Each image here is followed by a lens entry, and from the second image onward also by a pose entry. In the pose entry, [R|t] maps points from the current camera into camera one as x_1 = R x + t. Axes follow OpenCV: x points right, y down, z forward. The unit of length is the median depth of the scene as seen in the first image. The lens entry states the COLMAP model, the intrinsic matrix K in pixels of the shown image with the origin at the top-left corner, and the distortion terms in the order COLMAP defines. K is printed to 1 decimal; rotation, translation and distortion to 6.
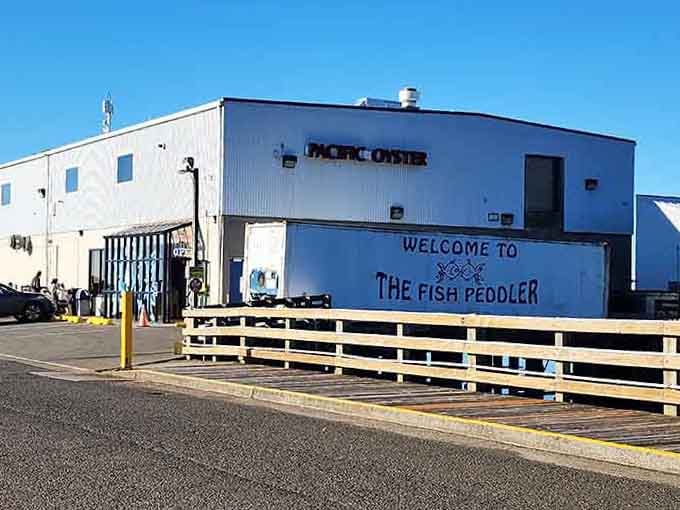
lens RADIAL K [[903.3, 0, 340.0], [0, 903.3, 255.0], [0, 0, 1]] dist [0.009786, -0.000662]
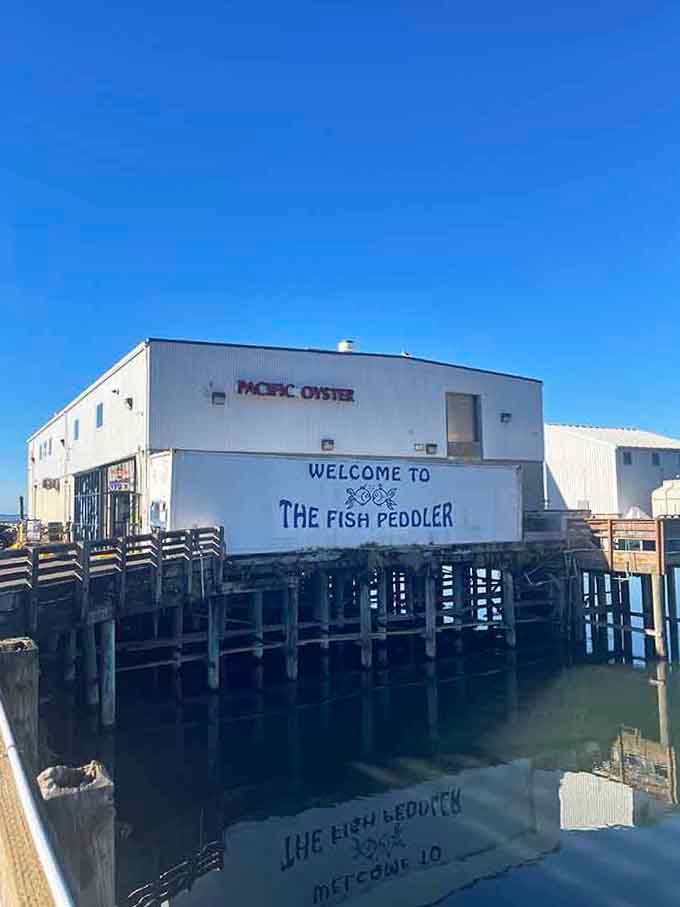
lens RADIAL K [[642.0, 0, 340.0], [0, 642.0, 453.5], [0, 0, 1]] dist [0.006168, -0.000905]
pose [[0.999547, -0.029909, 0.003477, 0.094525], [0.030049, 0.998190, -0.052085, 0.006202], [-0.001913, 0.052166, 0.998637, 0.281297]]
